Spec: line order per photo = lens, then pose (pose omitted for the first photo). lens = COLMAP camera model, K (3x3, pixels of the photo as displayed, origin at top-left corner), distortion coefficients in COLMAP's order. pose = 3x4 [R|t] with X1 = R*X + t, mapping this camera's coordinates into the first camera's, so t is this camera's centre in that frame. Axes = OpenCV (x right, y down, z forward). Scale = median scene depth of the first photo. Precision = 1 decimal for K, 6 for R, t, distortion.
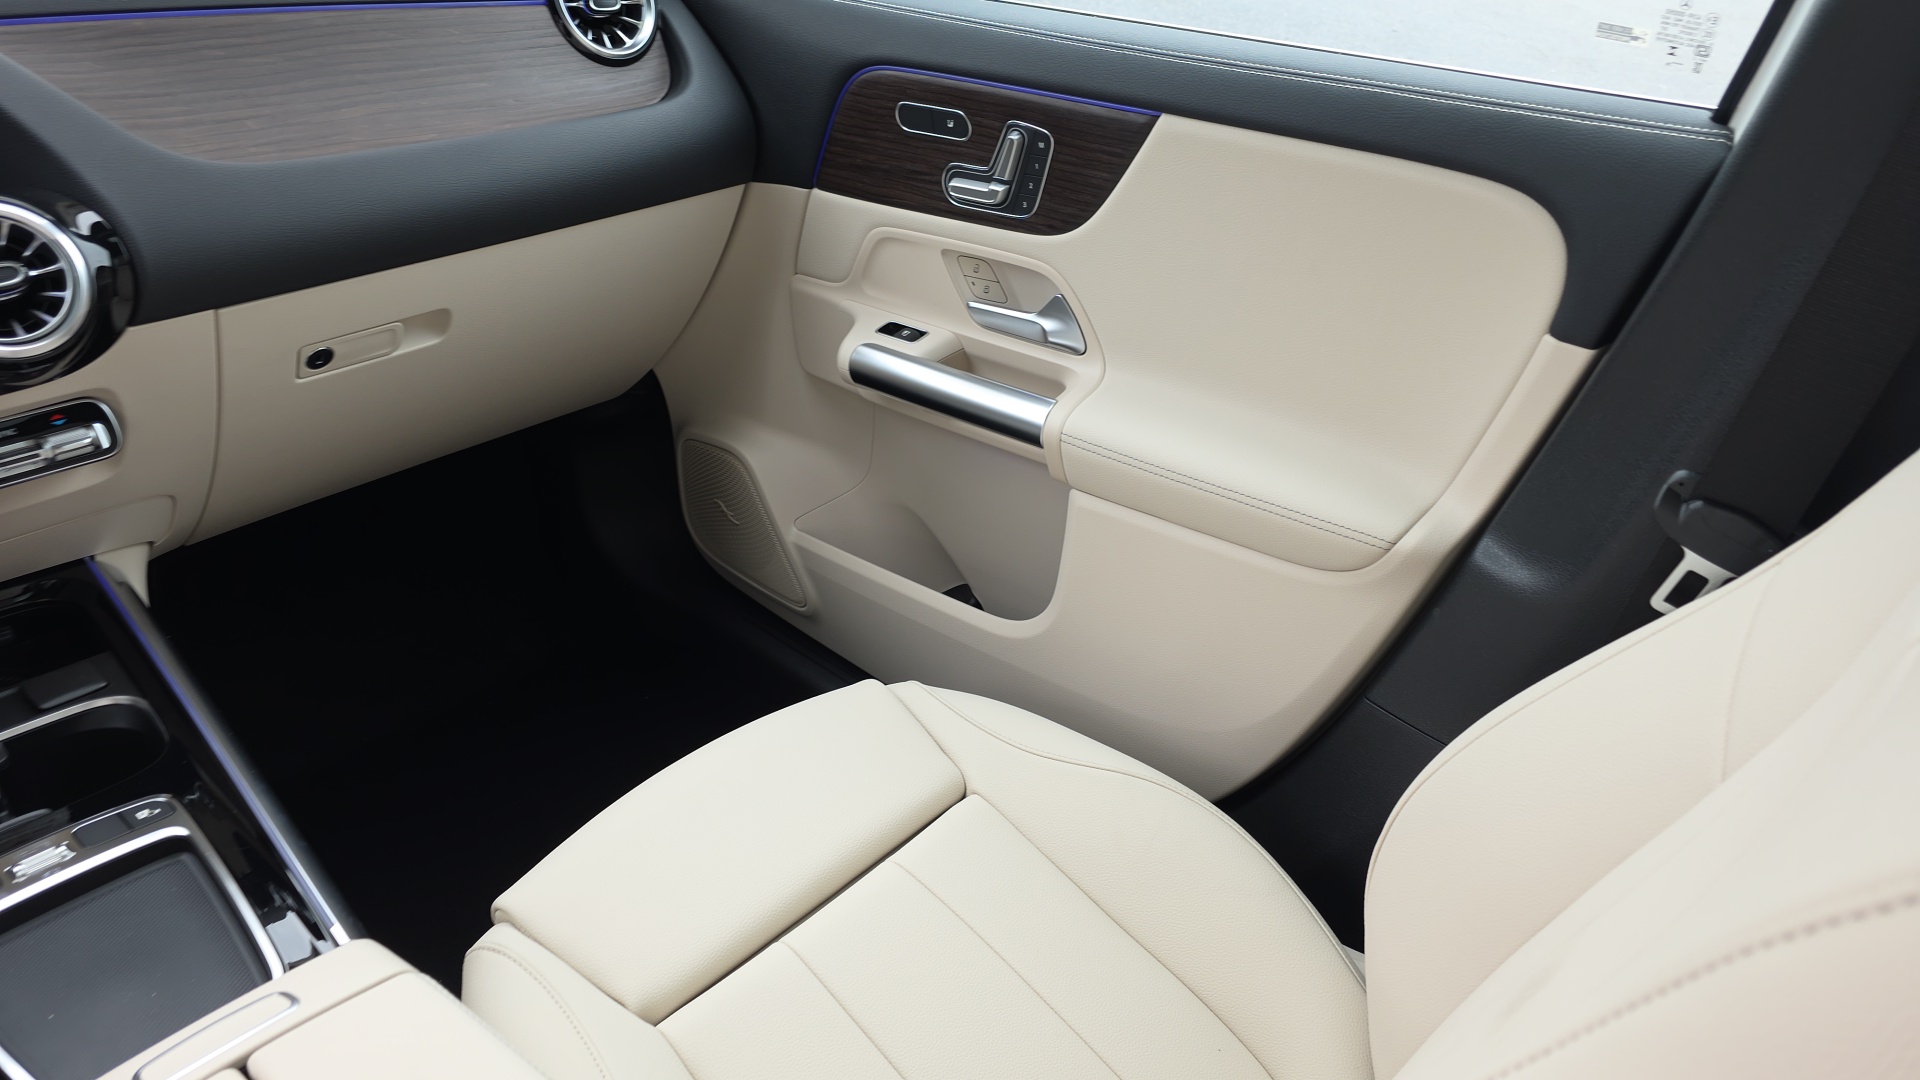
lens RADIAL K [[1280.9, 0, 964.7], [0, 1280.9, 562.1], [0, 0, 1]] dist [0.045289, -0.046261]
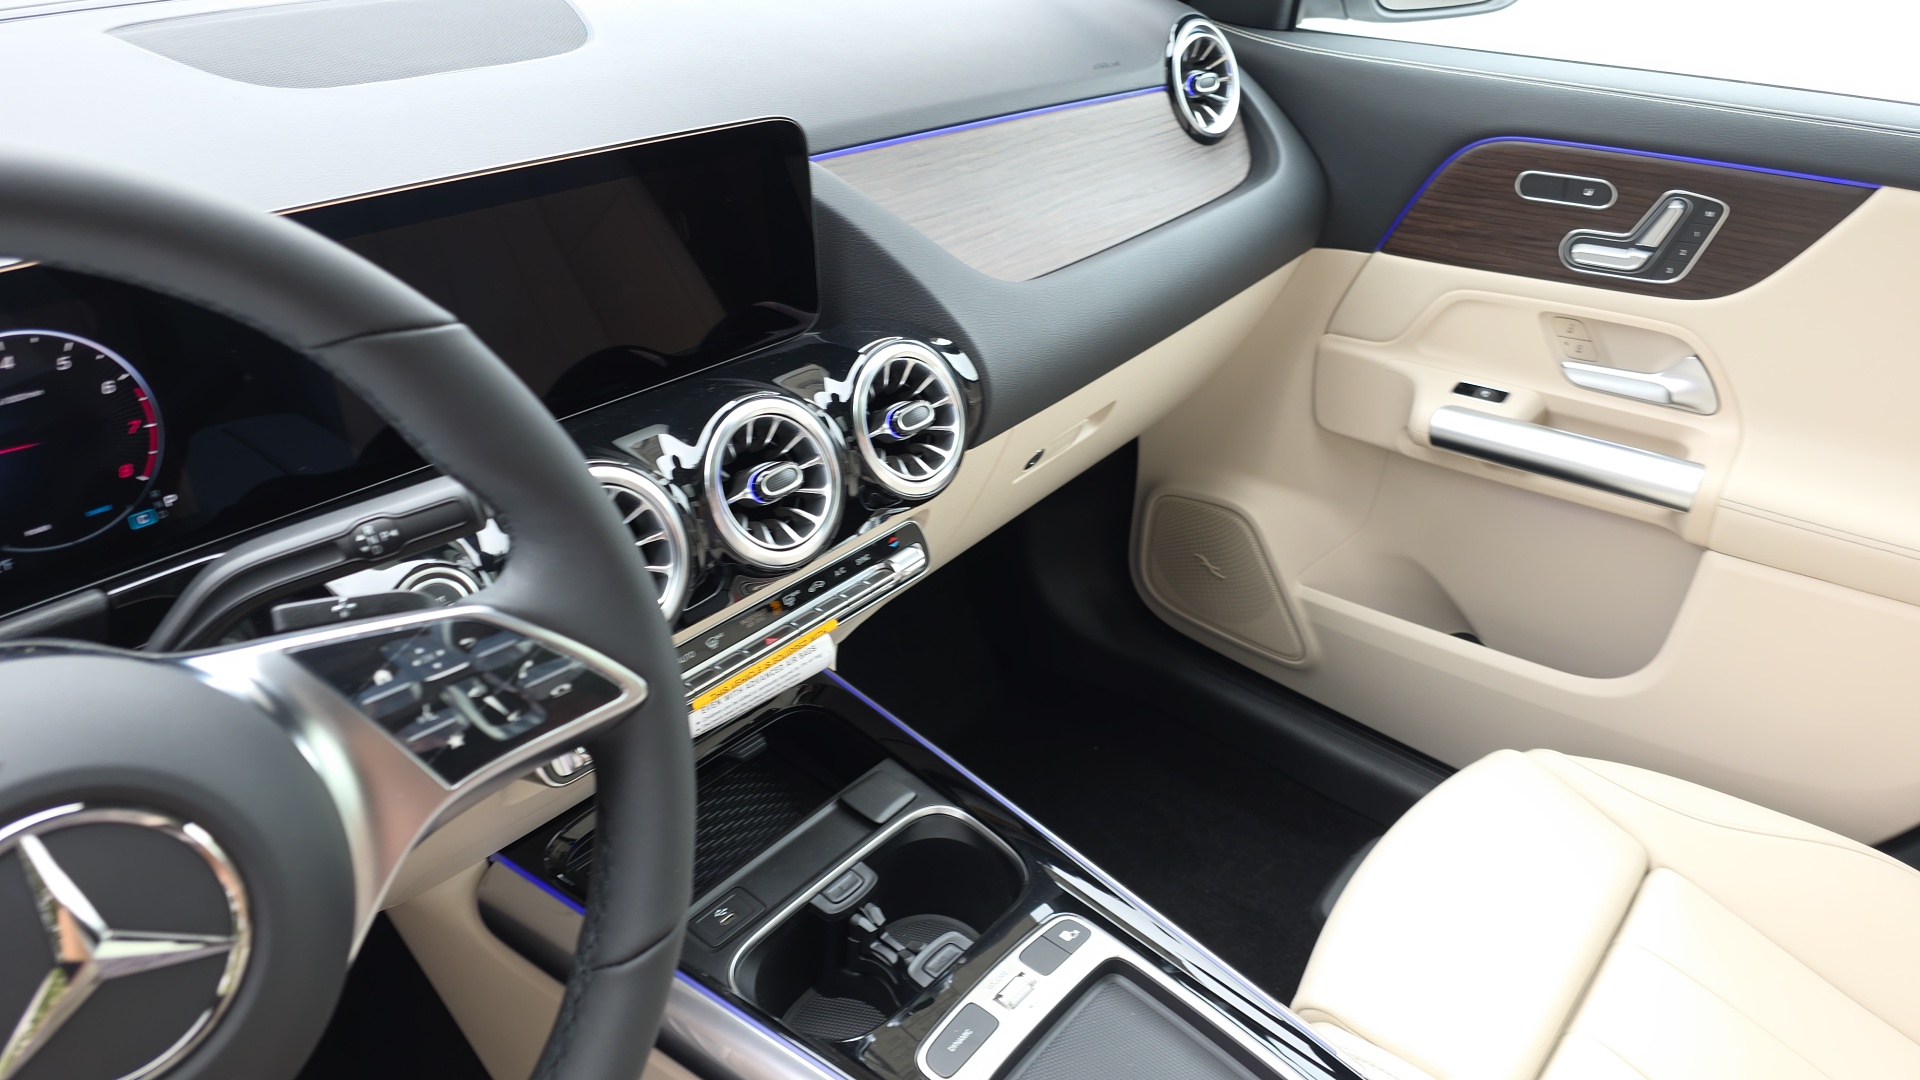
lens RADIAL K [[1307.8, 0, 954.7], [0, 1307.8, 536.1], [0, 0, 1]] dist [0.058862, -0.058232]
pose [[0.999444, -0.033353, -0.000462, -0.518700], [0.033349, 0.999416, -0.007424, -0.083248], [0.000710, 0.007404, 0.999972, -0.028712]]
